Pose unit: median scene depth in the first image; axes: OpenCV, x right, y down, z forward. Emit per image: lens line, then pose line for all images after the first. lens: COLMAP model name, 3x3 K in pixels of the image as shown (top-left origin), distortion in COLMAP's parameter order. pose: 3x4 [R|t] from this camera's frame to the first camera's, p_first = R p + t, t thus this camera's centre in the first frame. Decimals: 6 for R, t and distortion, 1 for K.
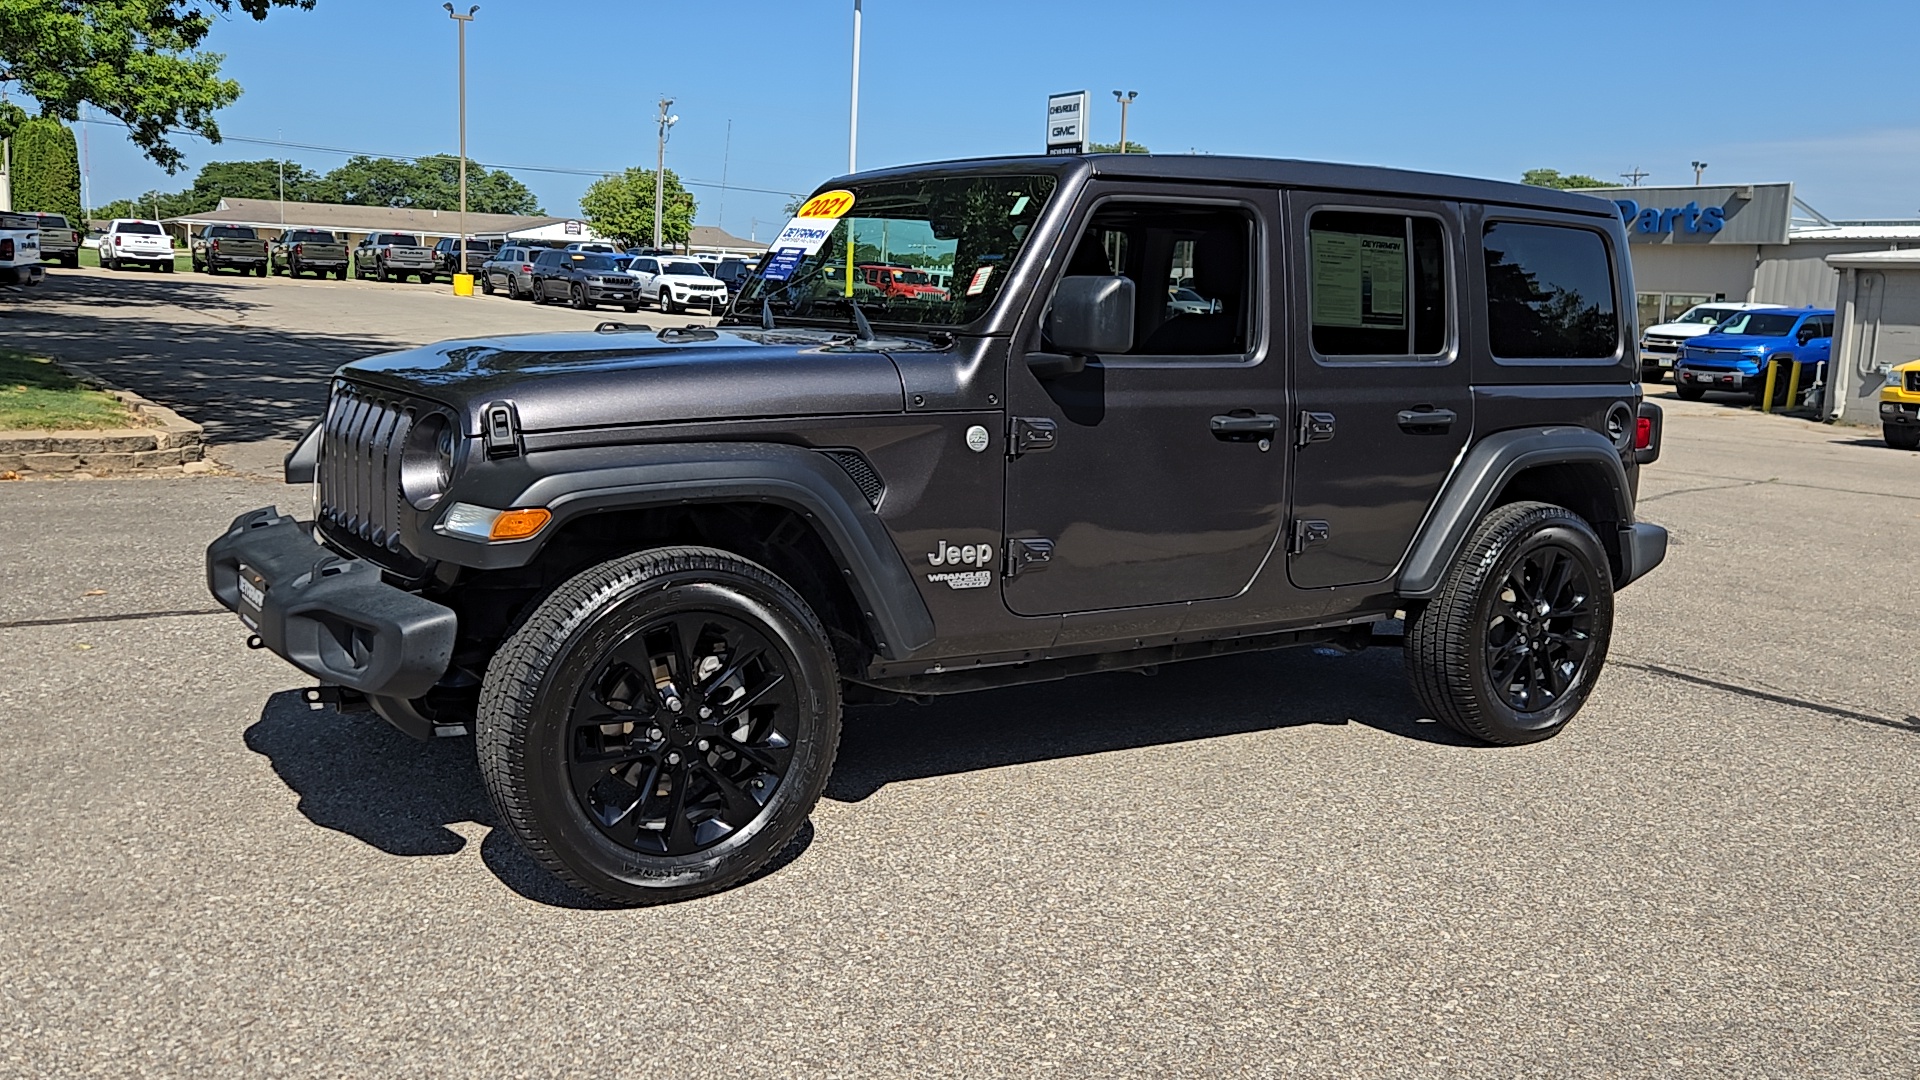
lens RADIAL K [[1600.6, 0, 950.5], [0, 1600.6, 541.3], [0, 0, 1]] dist [0.008882, -0.011377]
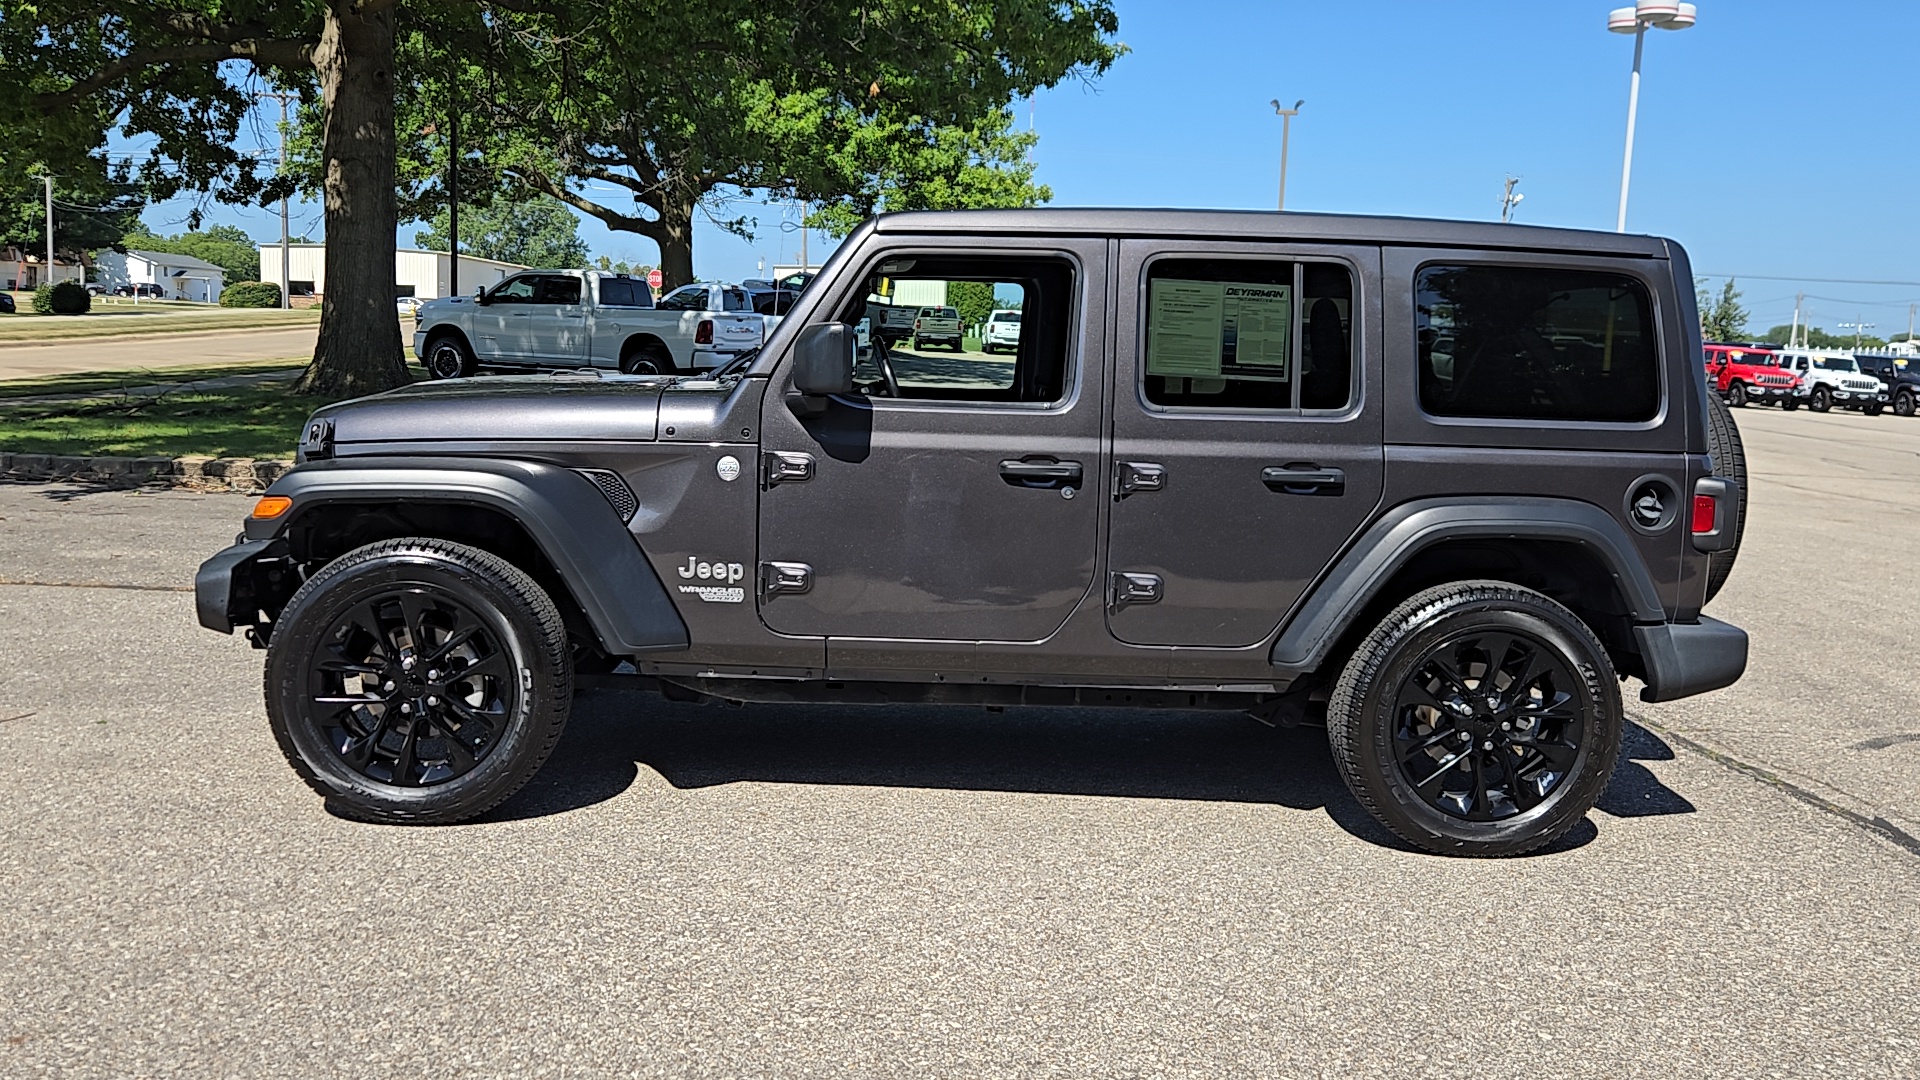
lens RADIAL K [[1600.6, 0, 950.3], [0, 1600.6, 533.3], [0, 0, 1]] dist [0.008882, -0.011377]
pose [[0.857577, 0.056060, -0.511291, 0.631015], [-0.085306, 0.995778, -0.033903, 0.005075], [0.507232, 0.072691, 0.858739, 0.105478]]
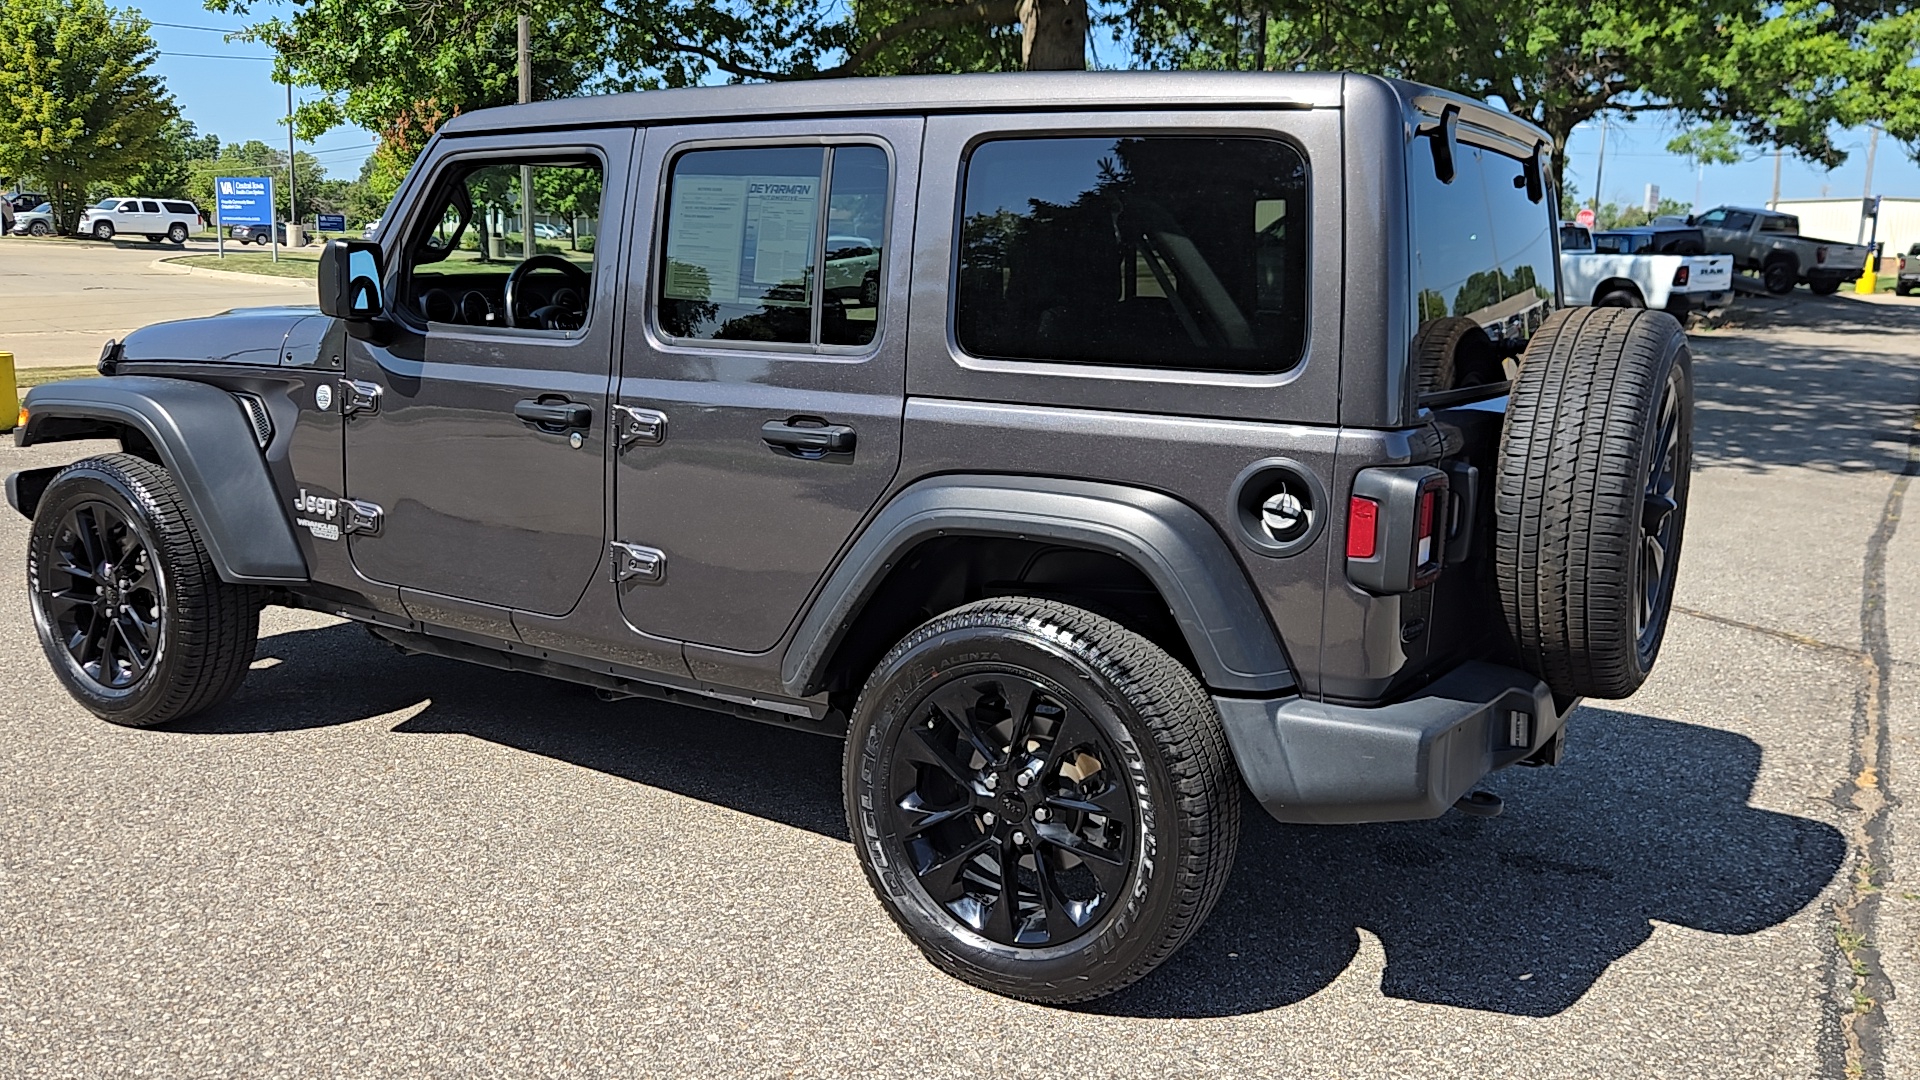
lens RADIAL K [[1600.6, 0, 956.5], [0, 1600.6, 531.5], [0, 0, 1]] dist [0.008882, -0.011377]
pose [[0.421341, 0.127722, -0.897863, 1.004122], [-0.152124, 0.985959, 0.068867, -0.098636], [0.894052, 0.107570, 0.434855, 0.804185]]
